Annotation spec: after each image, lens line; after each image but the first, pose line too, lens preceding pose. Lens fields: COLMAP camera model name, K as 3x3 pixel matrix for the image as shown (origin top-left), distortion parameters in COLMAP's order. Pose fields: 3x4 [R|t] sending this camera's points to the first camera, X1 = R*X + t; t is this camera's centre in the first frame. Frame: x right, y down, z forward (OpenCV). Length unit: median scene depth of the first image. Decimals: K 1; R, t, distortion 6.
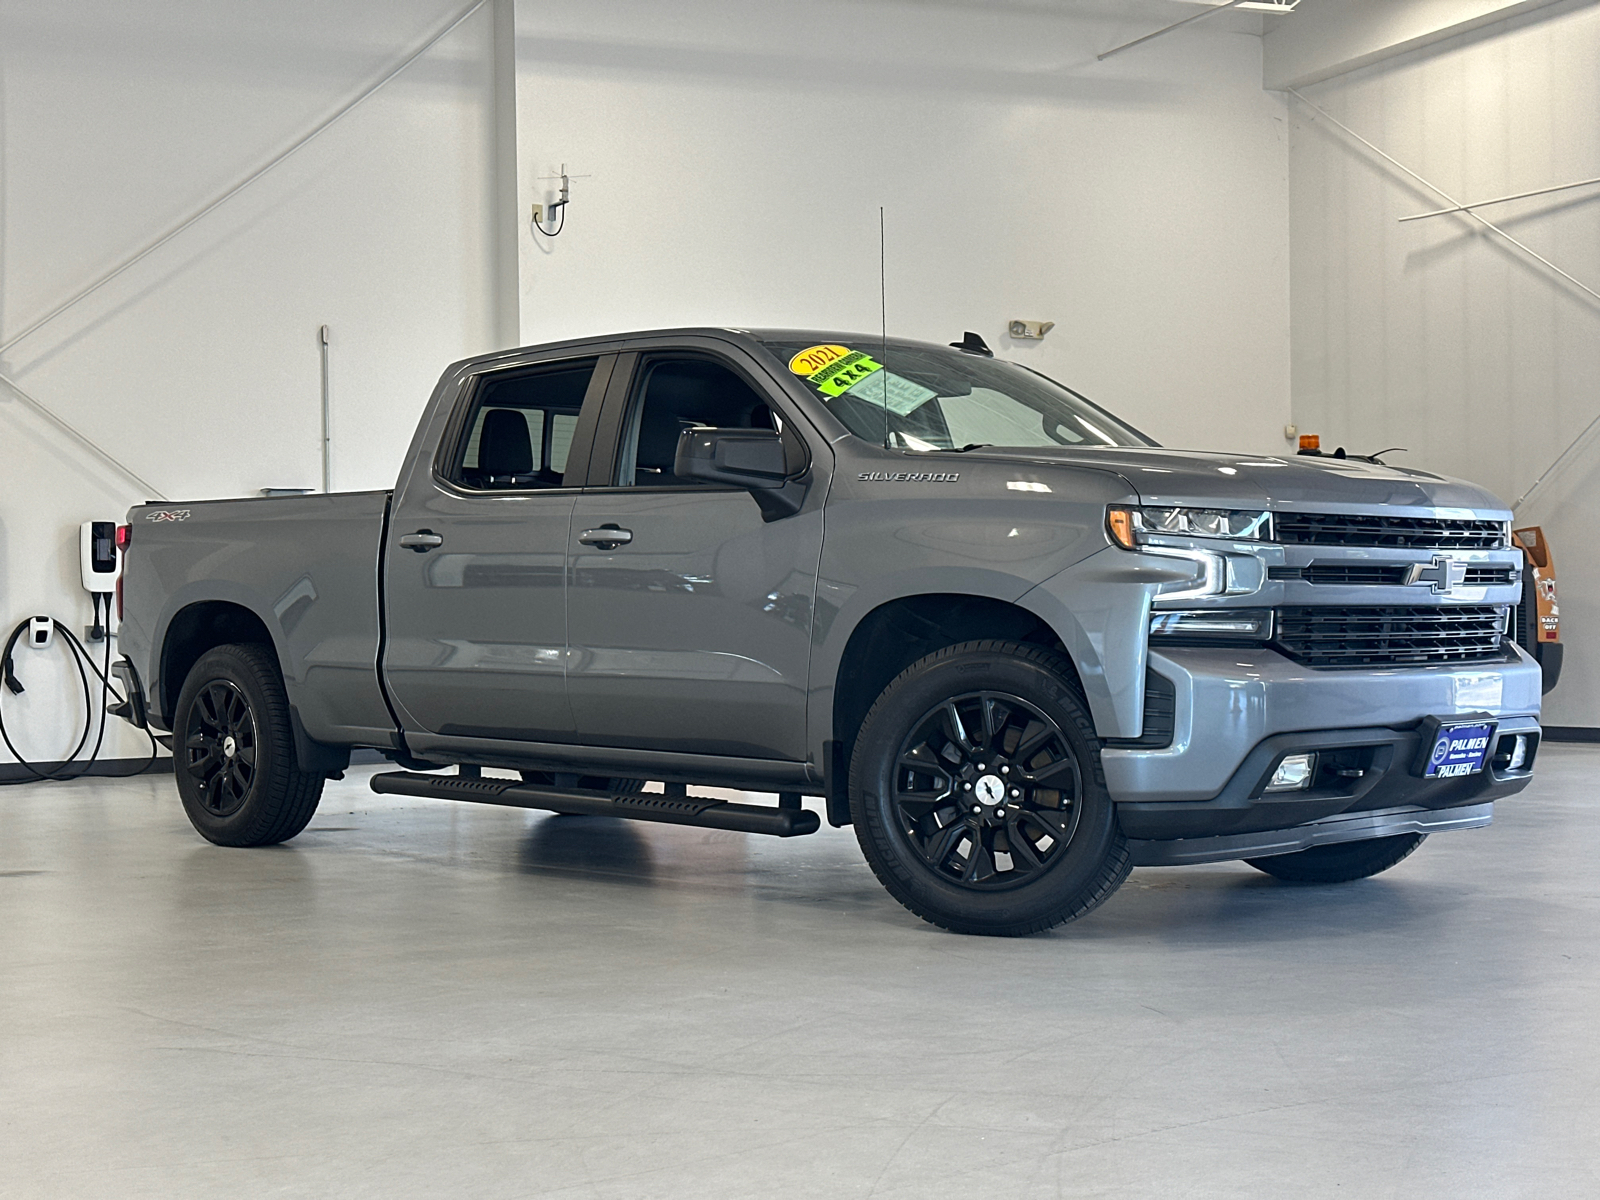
lens RADIAL K [[2229.5, 0, 800.0], [0, 2229.5, 600.0], [0, 0, 1]] dist [0.141960, 0.047343]
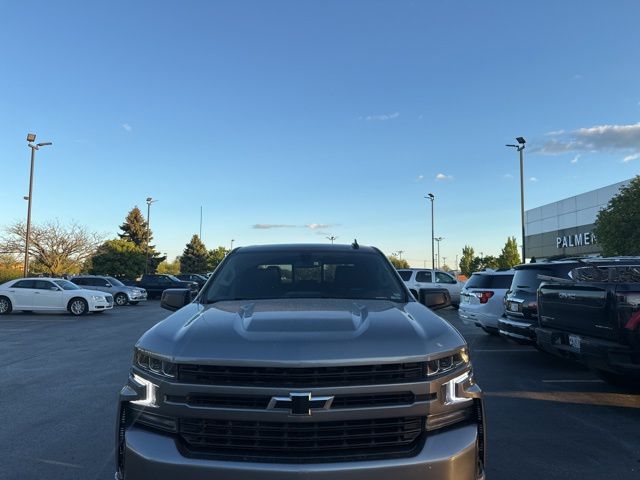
lens RADIAL K [[448.2, 0, 323.2], [0, 448.2, 243.5], [0, 0, 1]] dist [0.099848, -0.138976]
pose [[0.731245, -0.036024, -0.681163, 0.457026], [-0.002252, 0.998472, -0.055222, -0.095741], [0.682111, 0.041915, 0.730046, 0.664359]]
